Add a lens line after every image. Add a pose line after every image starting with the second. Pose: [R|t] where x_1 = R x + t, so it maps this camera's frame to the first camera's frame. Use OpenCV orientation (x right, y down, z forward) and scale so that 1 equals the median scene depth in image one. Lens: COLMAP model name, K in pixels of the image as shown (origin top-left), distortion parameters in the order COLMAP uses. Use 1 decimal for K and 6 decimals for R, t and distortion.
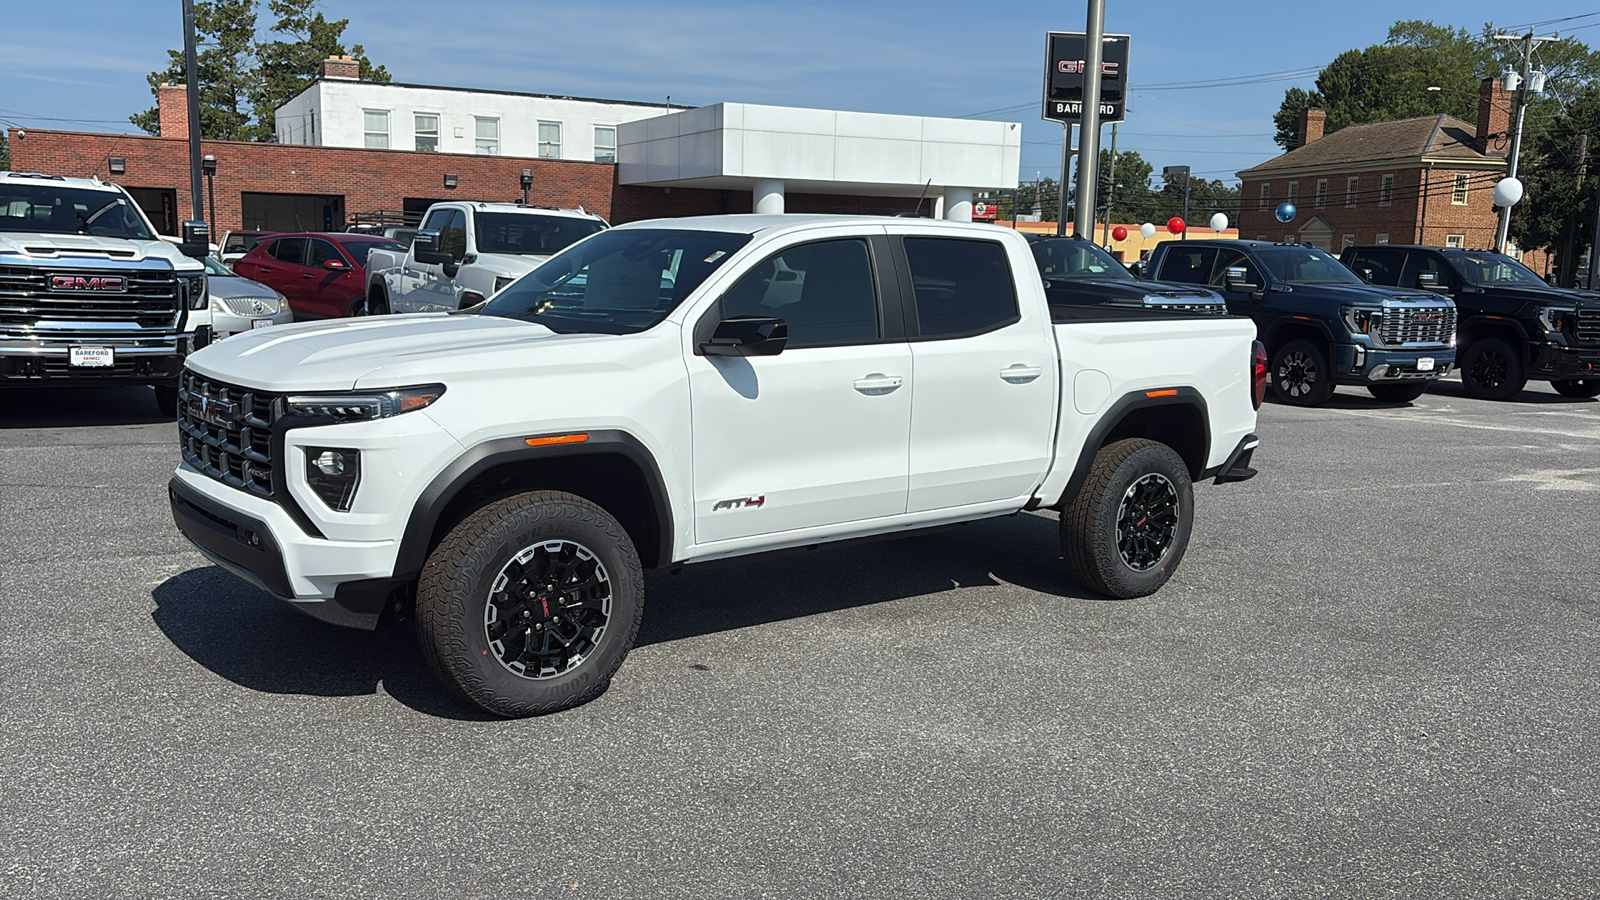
lens RADIAL K [[1385.9, 0, 787.7], [0, 1385.9, 464.4], [0, 0, 1]] dist [0.046297, -0.044238]
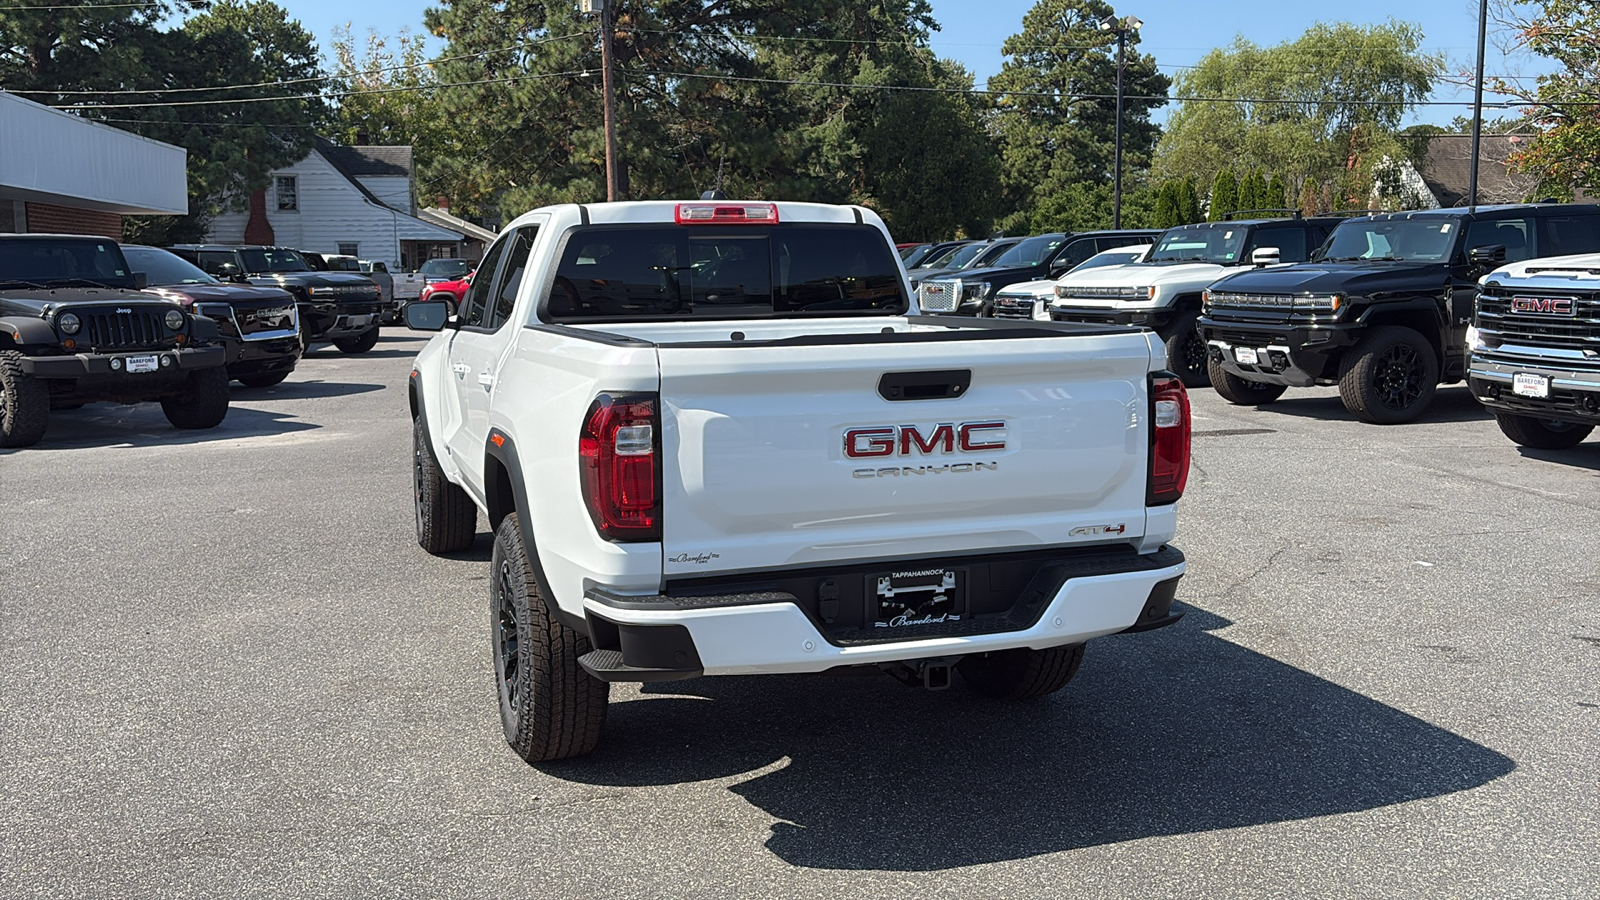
lens RADIAL K [[1385.9, 0, 753.2], [0, 1385.9, 399.9], [0, 0, 1]] dist [0.046297, -0.044238]
pose [[-0.344998, 0.062689, -0.936508, 0.782472], [-0.143512, 0.982512, 0.118637, -0.153053], [0.927567, 0.175329, -0.329968, 1.236089]]
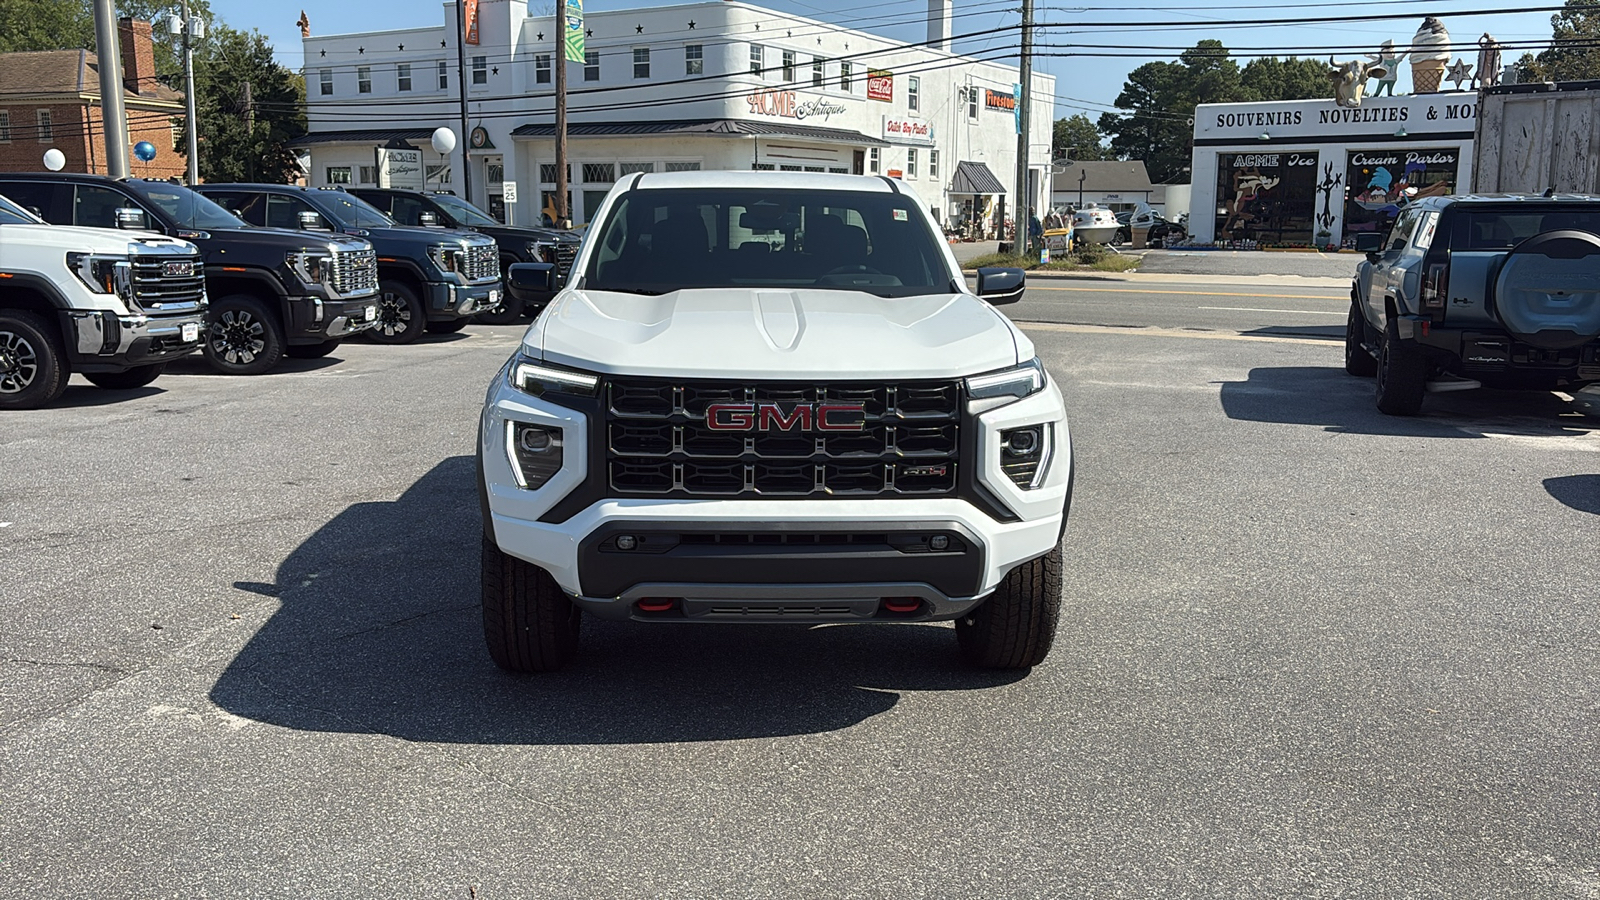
lens RADIAL K [[1385.9, 0, 793.9], [0, 1385.9, 447.7], [0, 0, 1]] dist [0.046297, -0.044238]
pose [[0.579373, -0.158072, 0.799588, -0.732153], [0.132790, 0.986213, 0.098747, -0.069426], [-0.804173, 0.048966, 0.592375, 0.347001]]
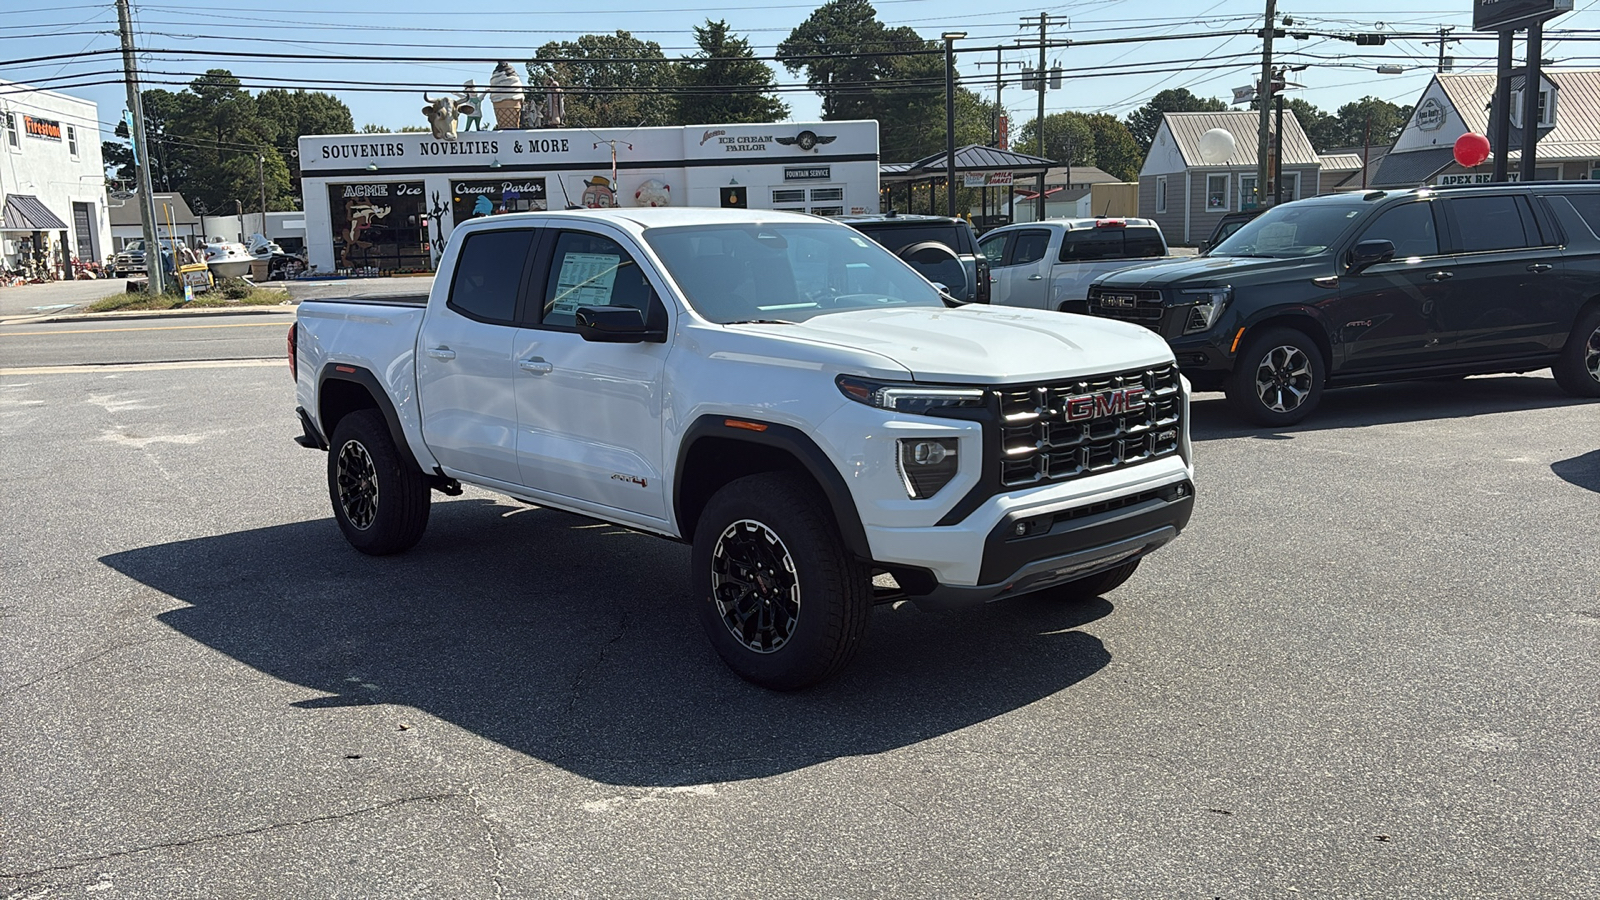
lens RADIAL K [[1385.9, 0, 759.5], [0, 1385.9, 417.3], [0, 0, 1]] dist [0.046297, -0.044238]
pose [[-0.042801, -0.159258, 0.986309, -0.952577], [0.183683, 0.969131, 0.164455, -0.164559], [-0.982053, 0.188207, -0.012227, 0.860043]]
